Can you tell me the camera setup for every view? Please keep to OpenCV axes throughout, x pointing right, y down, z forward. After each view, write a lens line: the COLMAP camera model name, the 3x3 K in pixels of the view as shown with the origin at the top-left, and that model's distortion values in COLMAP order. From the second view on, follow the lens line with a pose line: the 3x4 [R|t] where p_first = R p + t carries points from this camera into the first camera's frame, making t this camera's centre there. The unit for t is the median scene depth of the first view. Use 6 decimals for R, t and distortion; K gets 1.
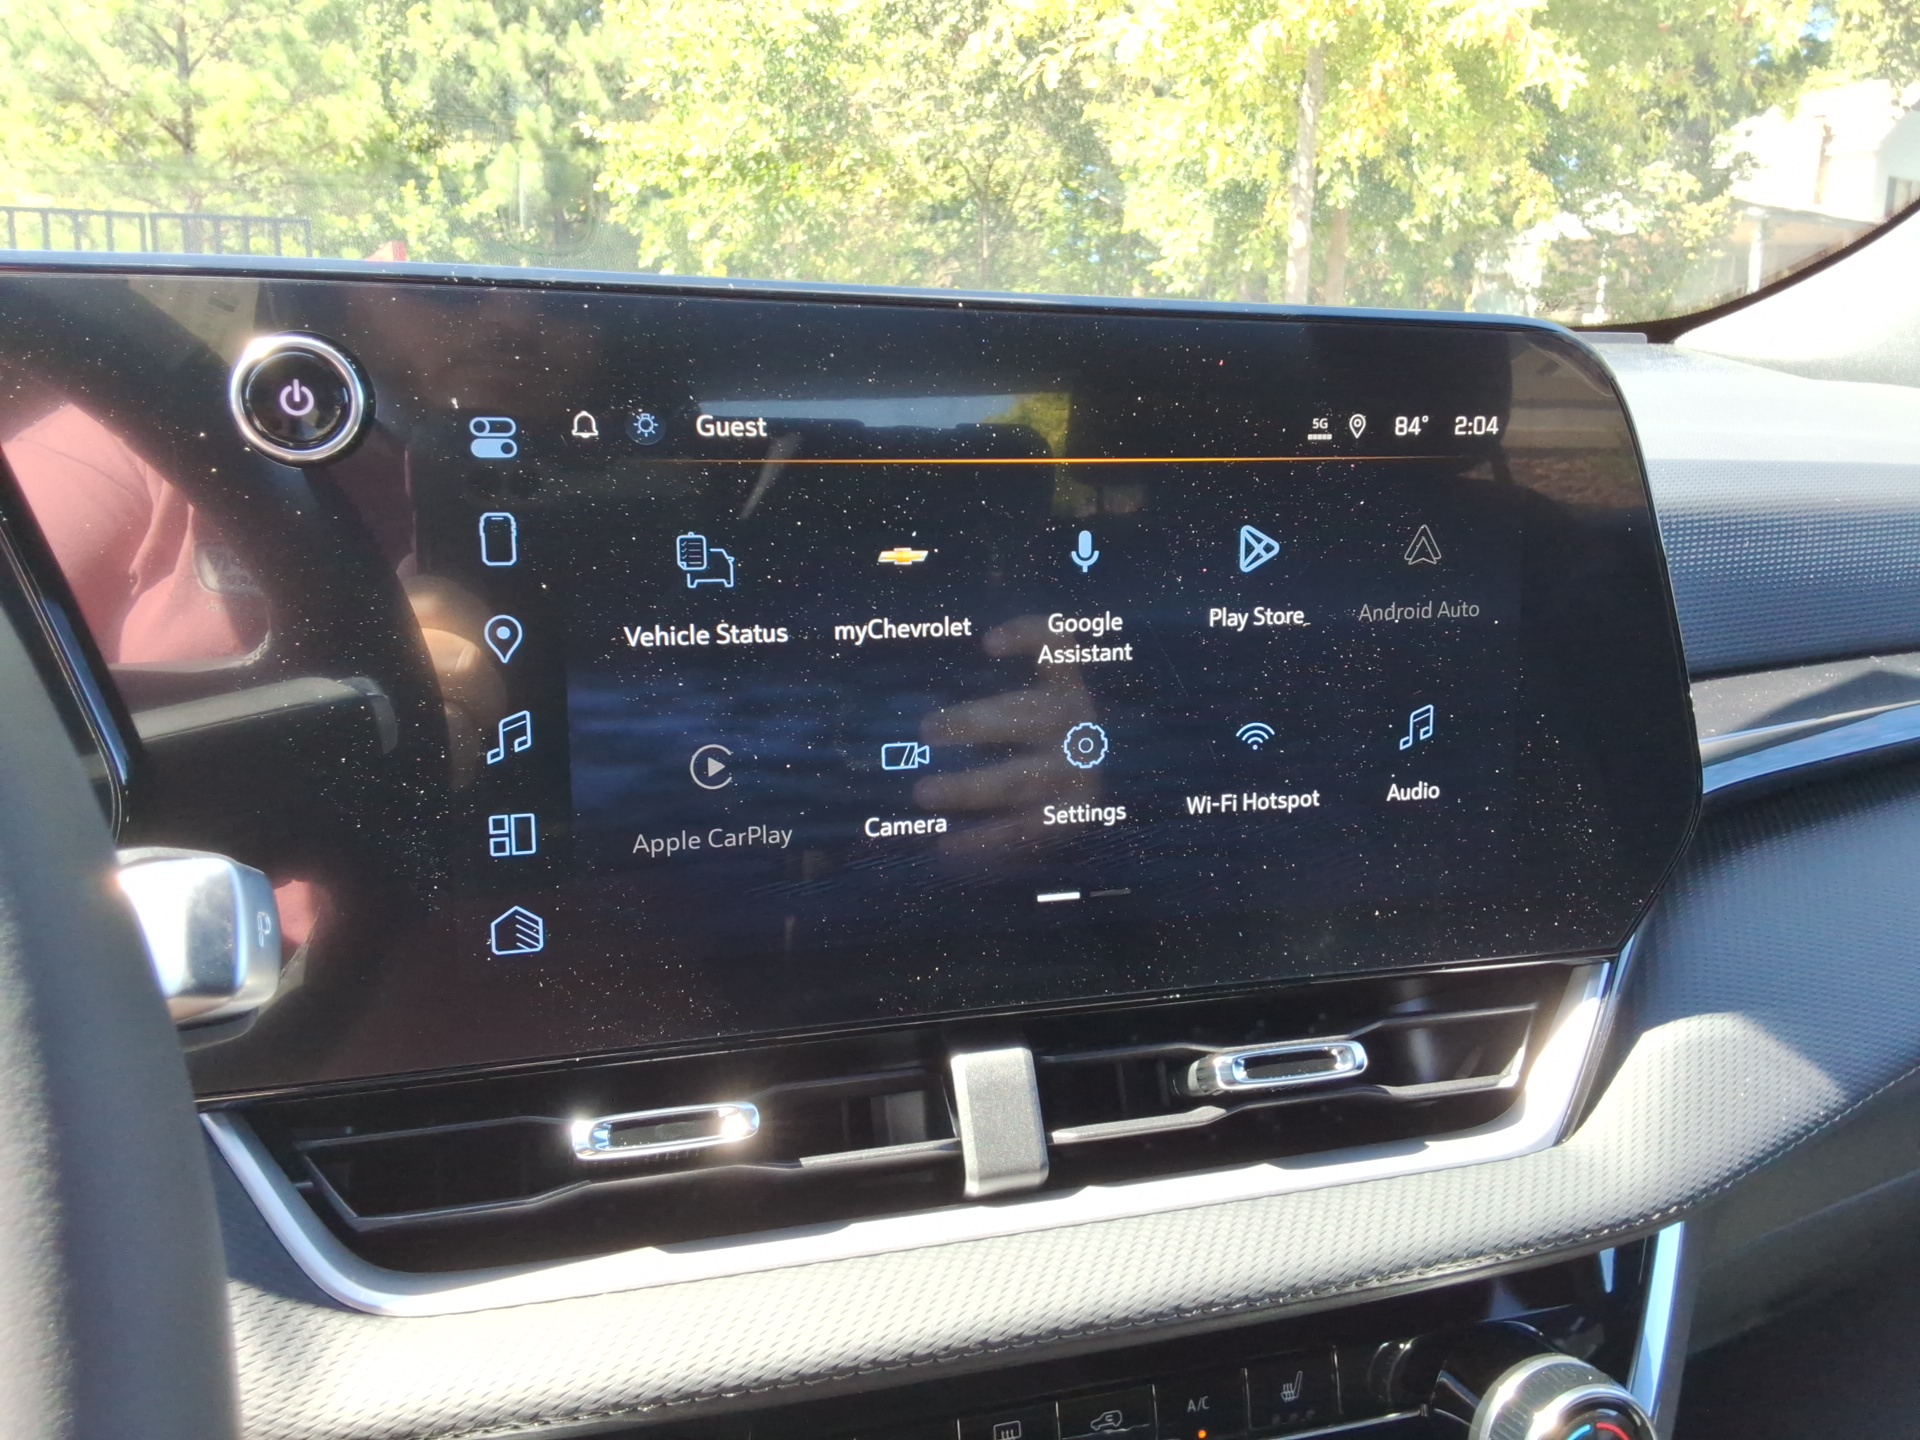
lens RADIAL K [[1577.8, 0, 971.8], [0, 1577.8, 683.6], [0, 0, 1]] dist [0.123098, -0.200471]
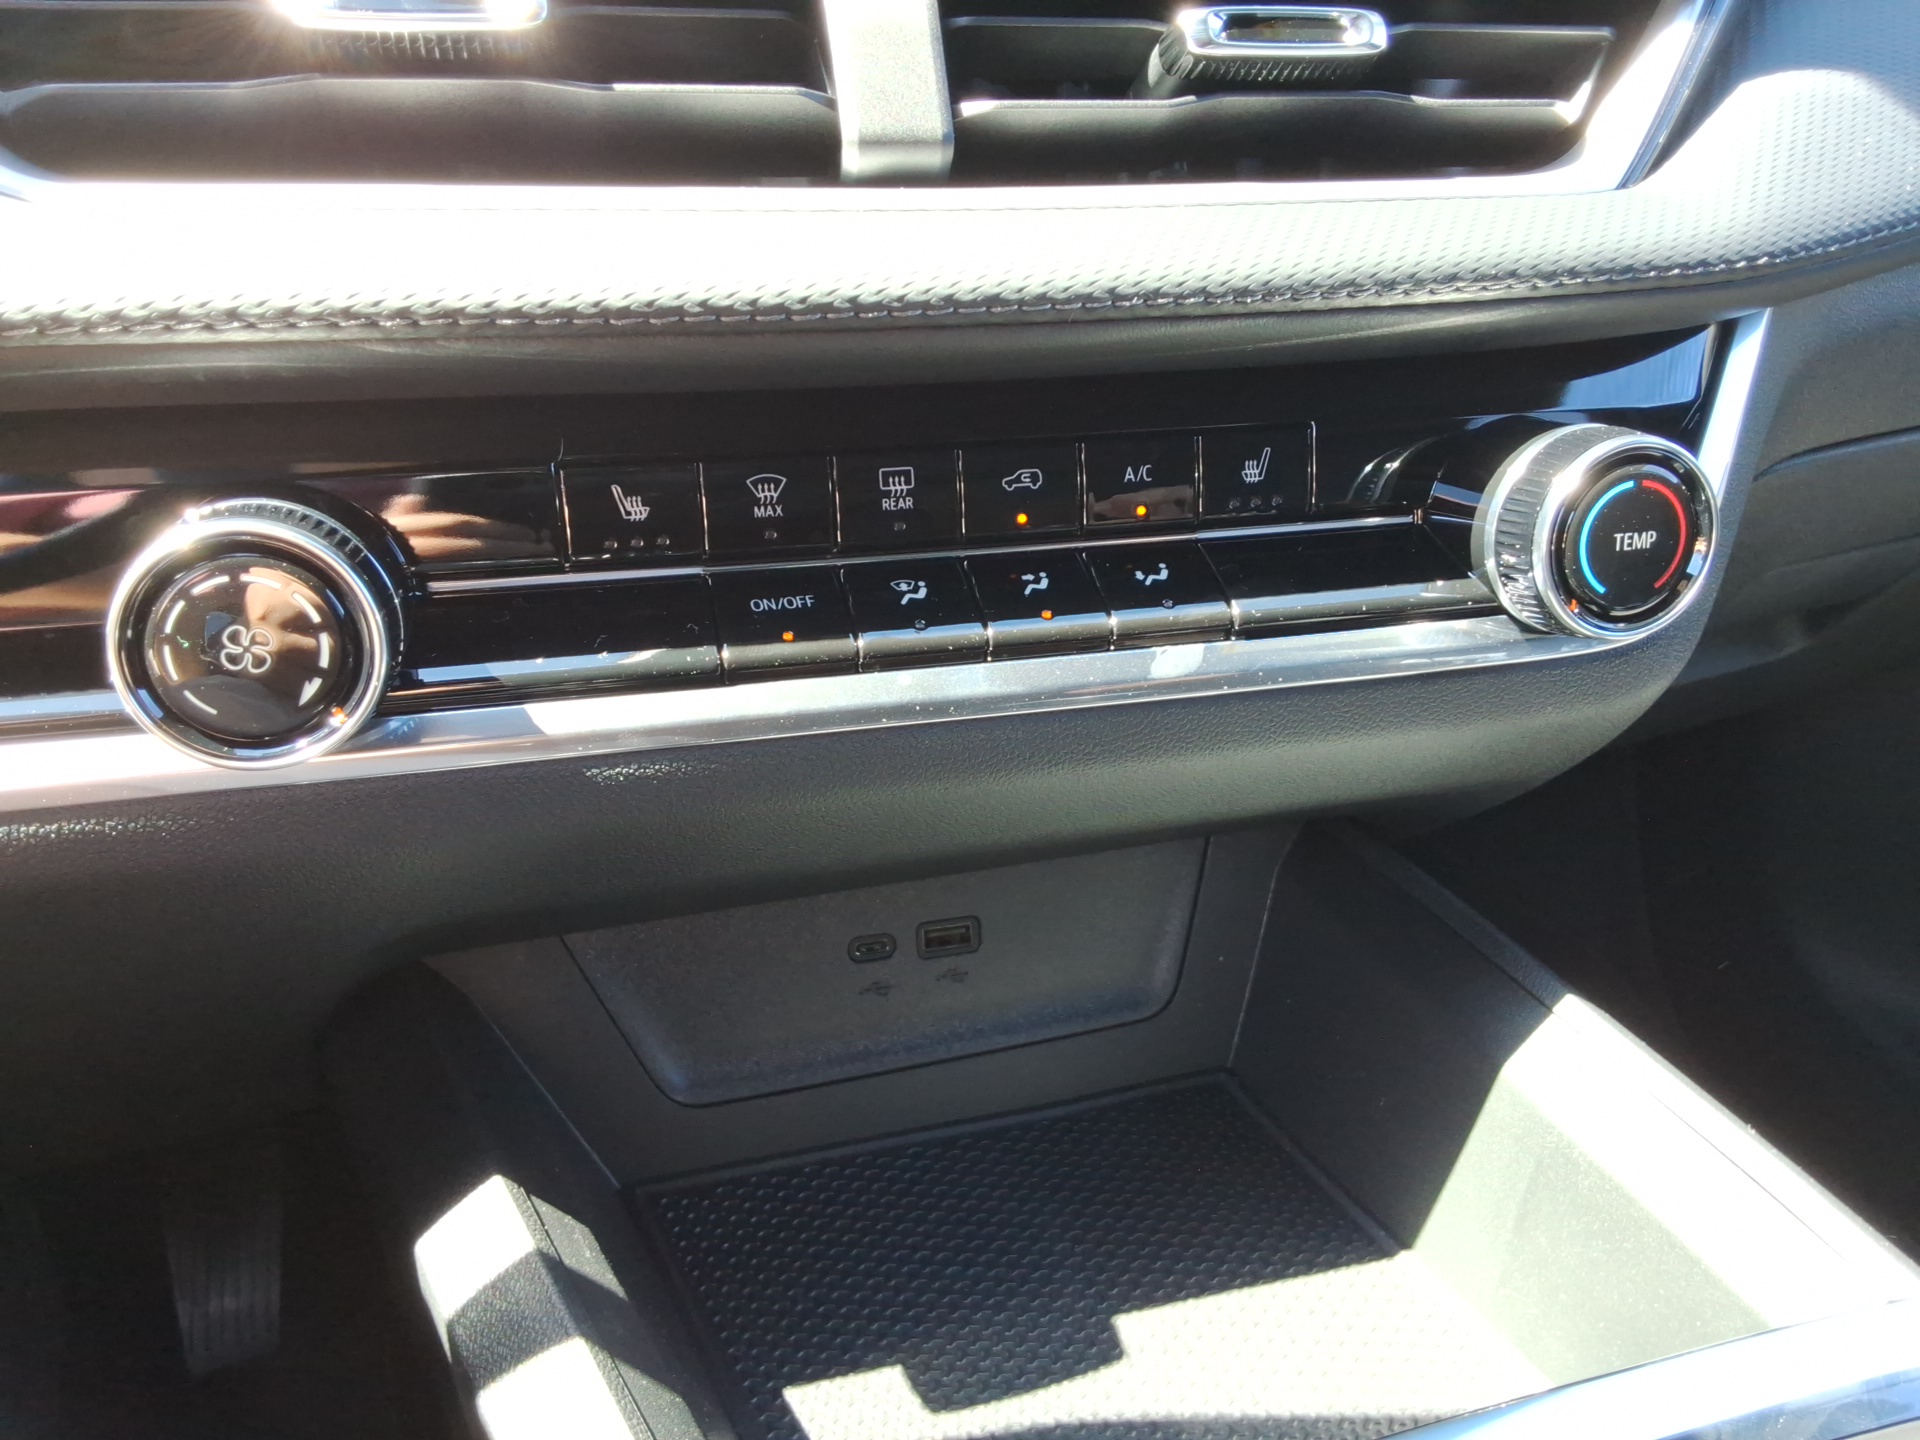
lens RADIAL K [[1538.7, 0, 966.6], [0, 1538.7, 717.0], [0, 0, 1]] dist [0.125479, -0.188211]
pose [[0.999818, 0.014464, -0.012401, 0.043989], [-0.011188, 0.972558, 0.232390, 0.258116], [0.015422, -0.232209, 0.972544, 0.141635]]
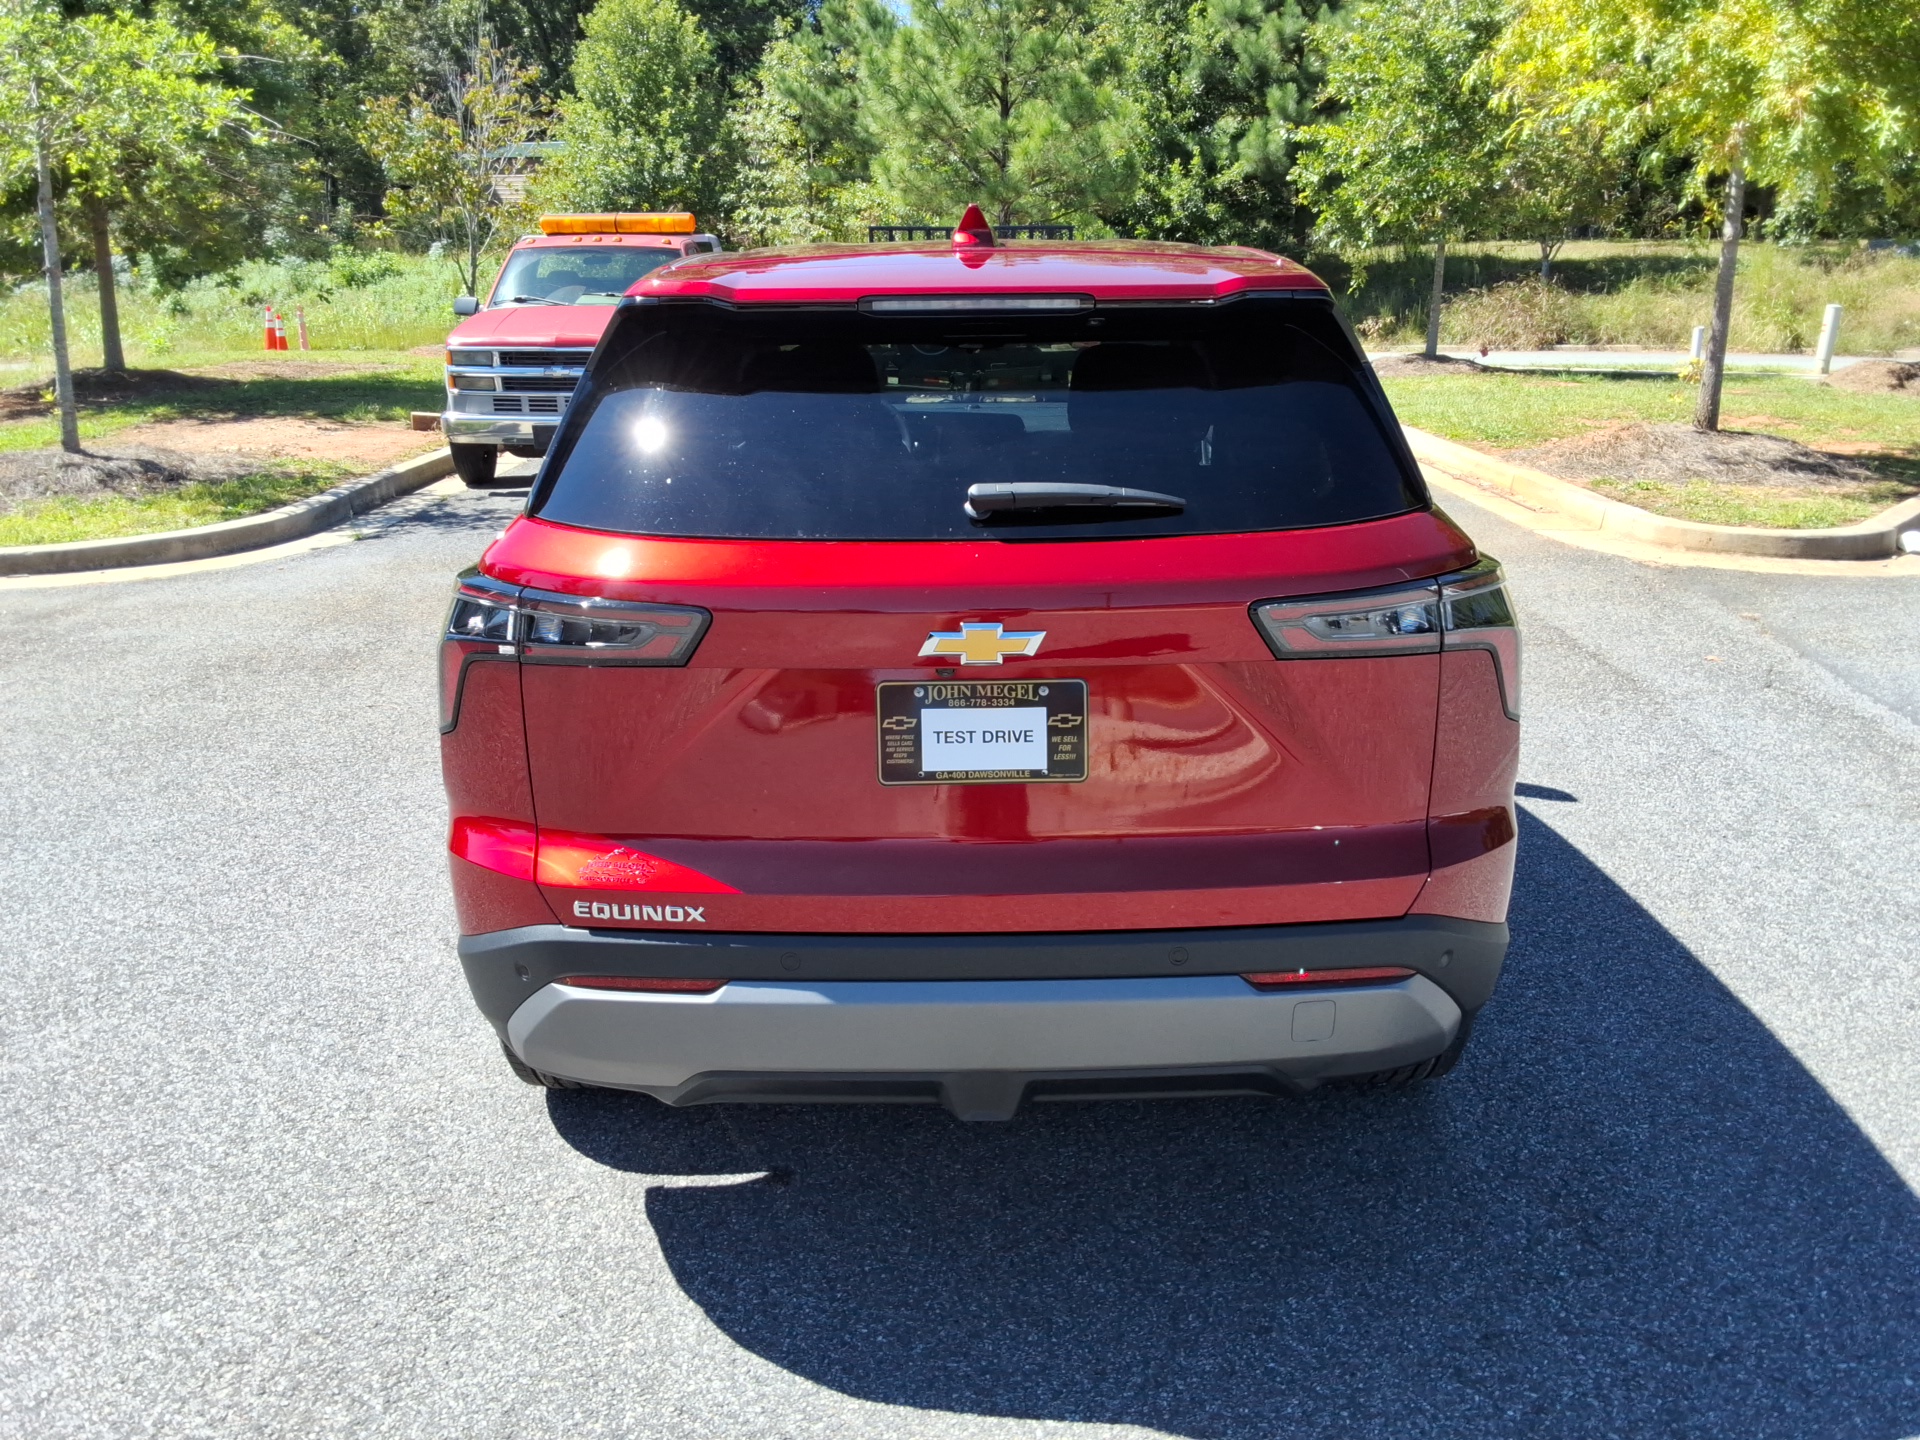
lens RADIAL K [[1538.7, 0, 966.6], [0, 1538.7, 717.0], [0, 0, 1]] dist [0.125479, -0.188211]
pose [[0.888989, 0.102109, -0.446399, 3.752426], [-0.070824, 0.993752, 0.086266, 0.733308], [0.452418, -0.045074, 0.890666, -6.654407]]
